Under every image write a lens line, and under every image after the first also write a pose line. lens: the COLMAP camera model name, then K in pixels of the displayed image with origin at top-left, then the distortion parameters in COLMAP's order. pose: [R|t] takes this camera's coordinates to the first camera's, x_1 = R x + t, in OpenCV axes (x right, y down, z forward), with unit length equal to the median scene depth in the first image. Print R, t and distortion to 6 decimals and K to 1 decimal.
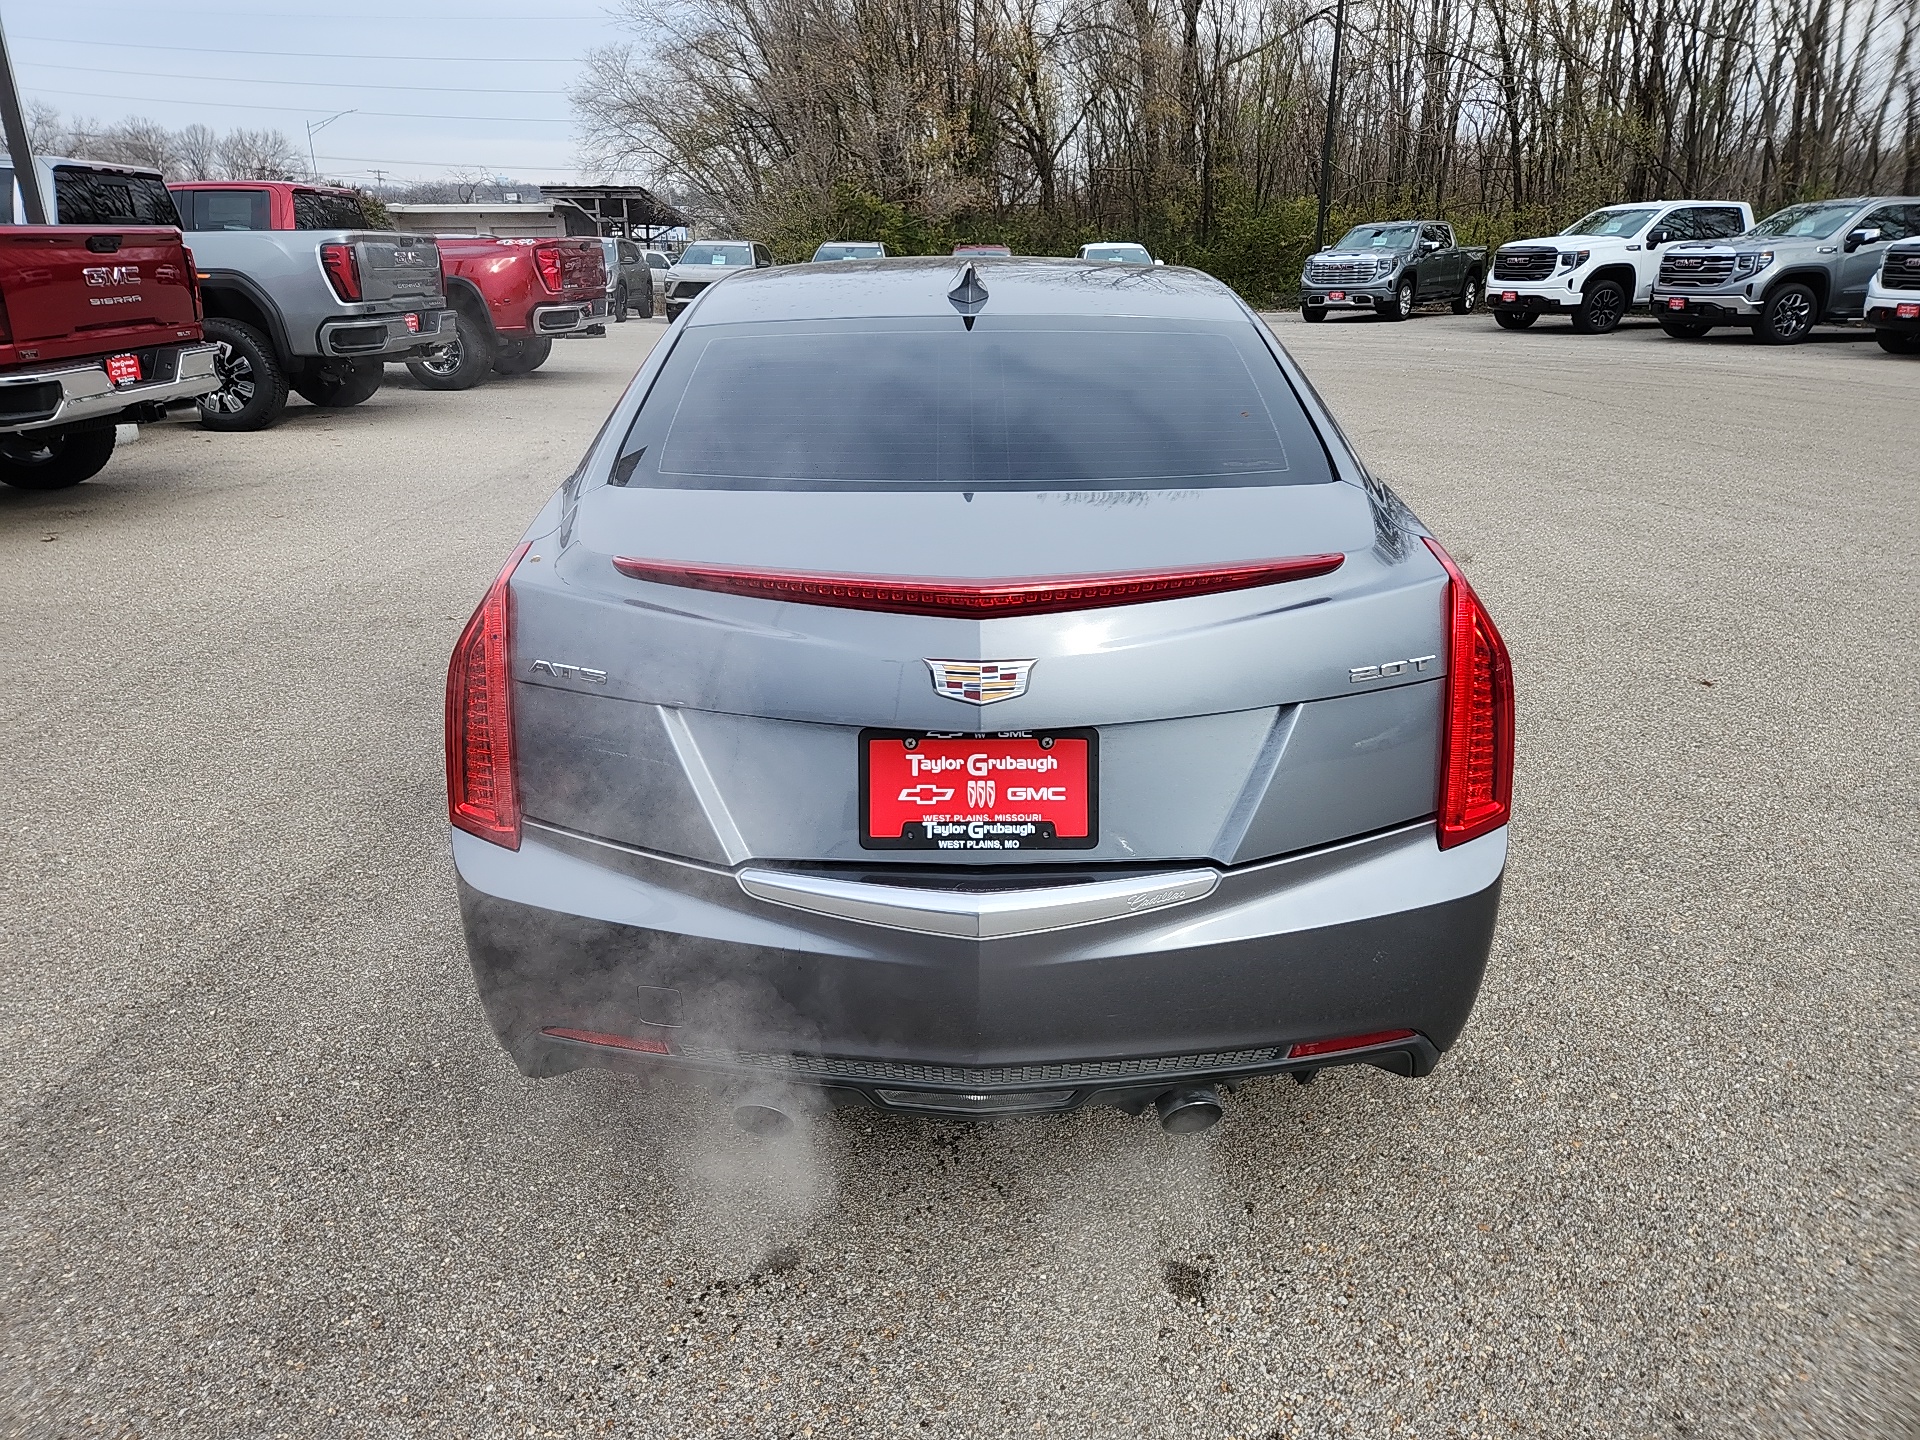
lens RADIAL K [[1261.2, 0, 937.6], [0, 1261.2, 708.9], [0, 0, 1]] dist [0.076178, -0.070028]
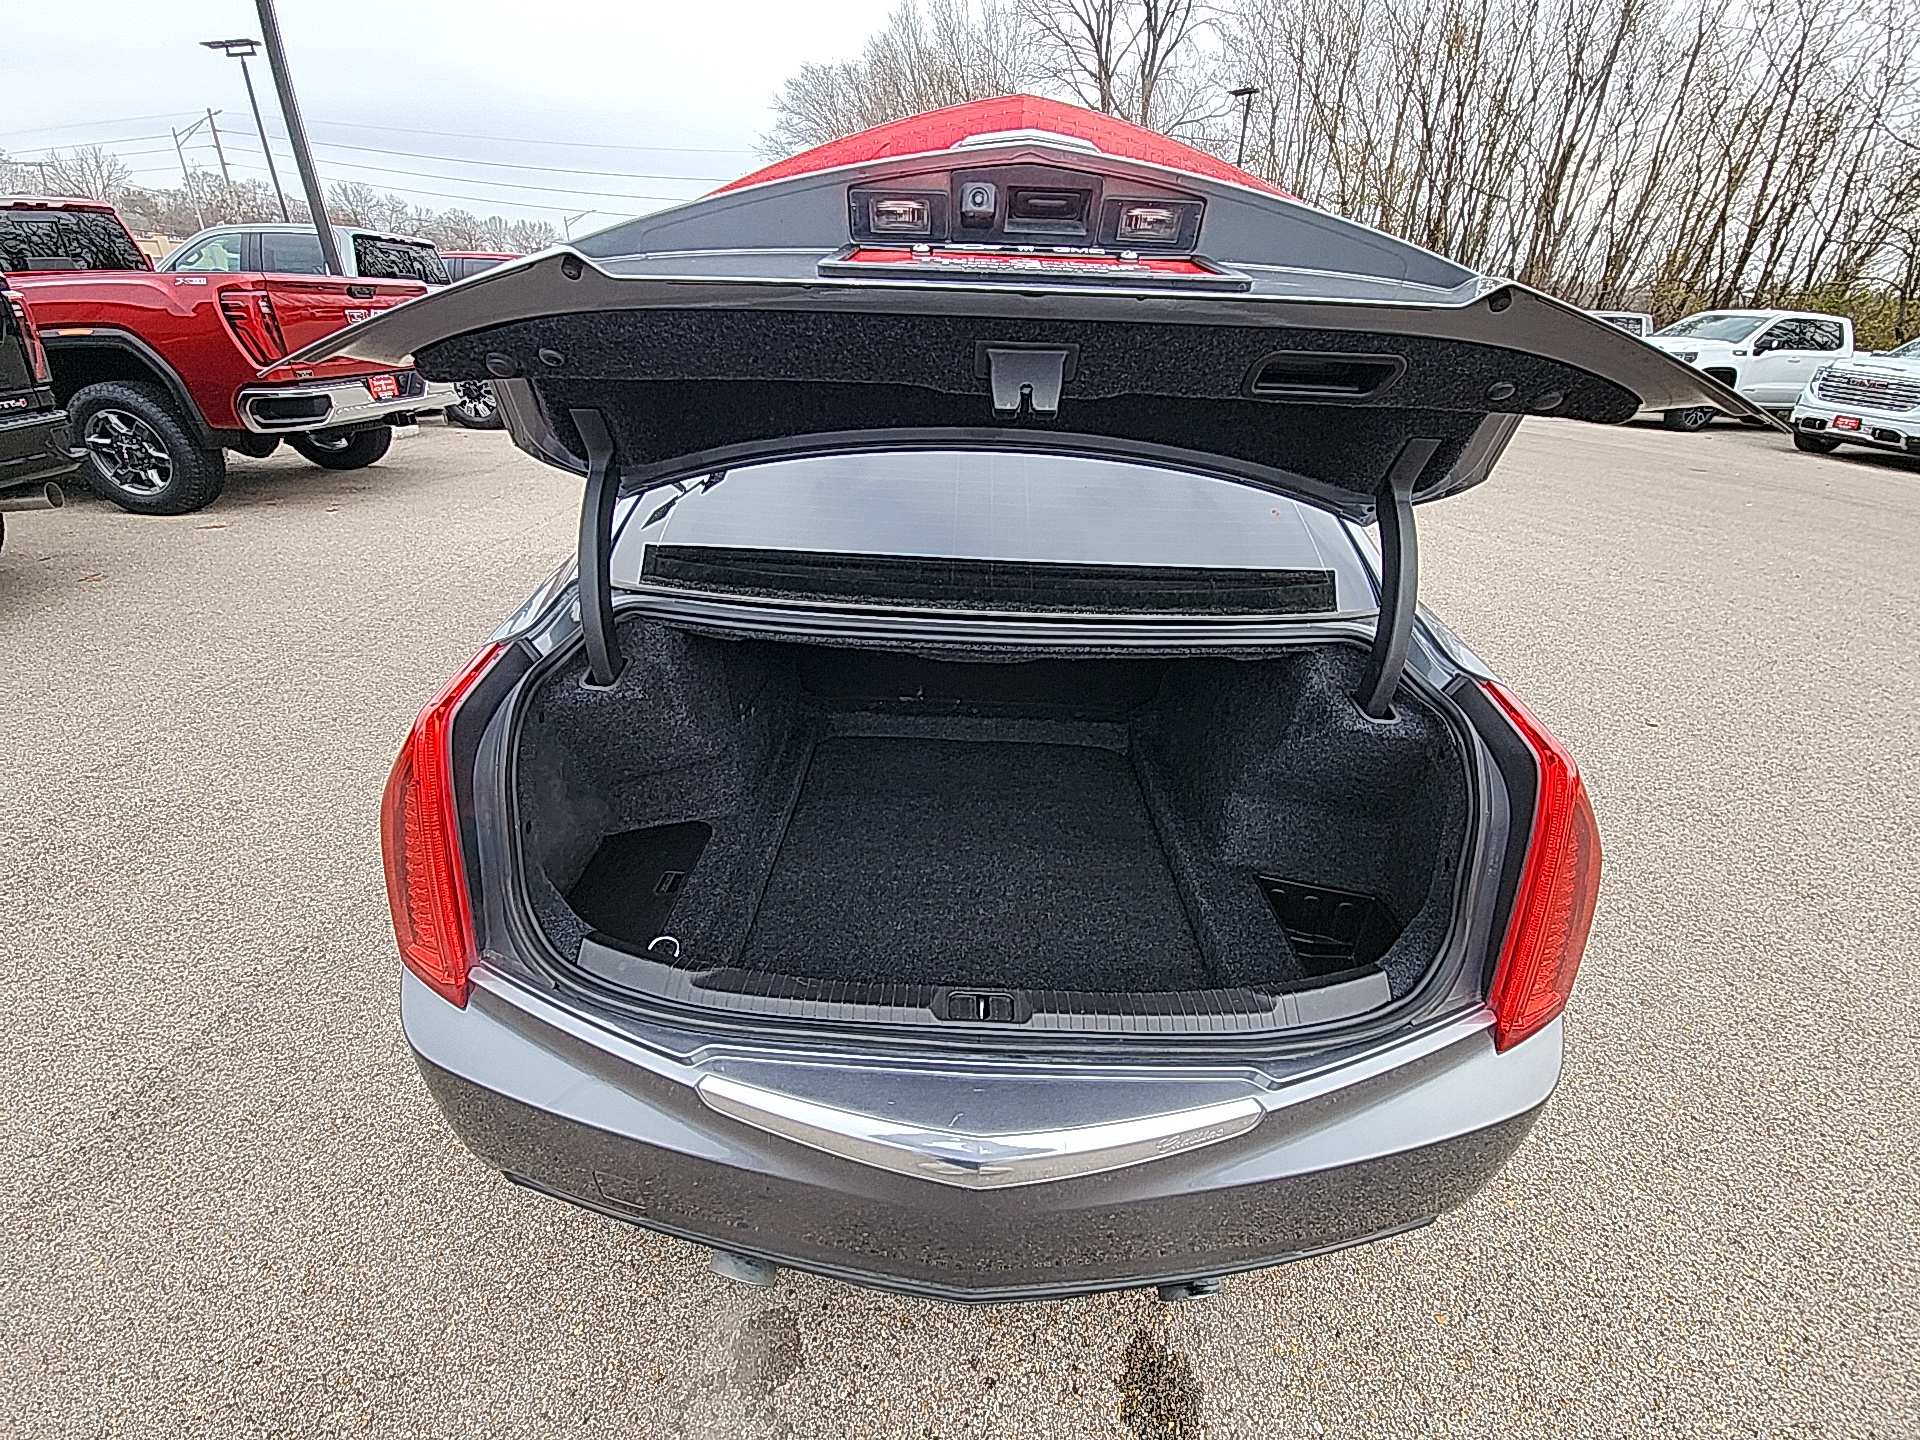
lens RADIAL K [[769.8, 0, 952.0], [0, 769.8, 711.9], [0, 0, 1]] dist [0.023733, -0.016694]
pose [[0.999214, 0.039406, 0.004327, 0.000535], [-0.039639, 0.991520, 0.123763, -0.087179], [0.000587, -0.123837, 0.992302, 0.242005]]
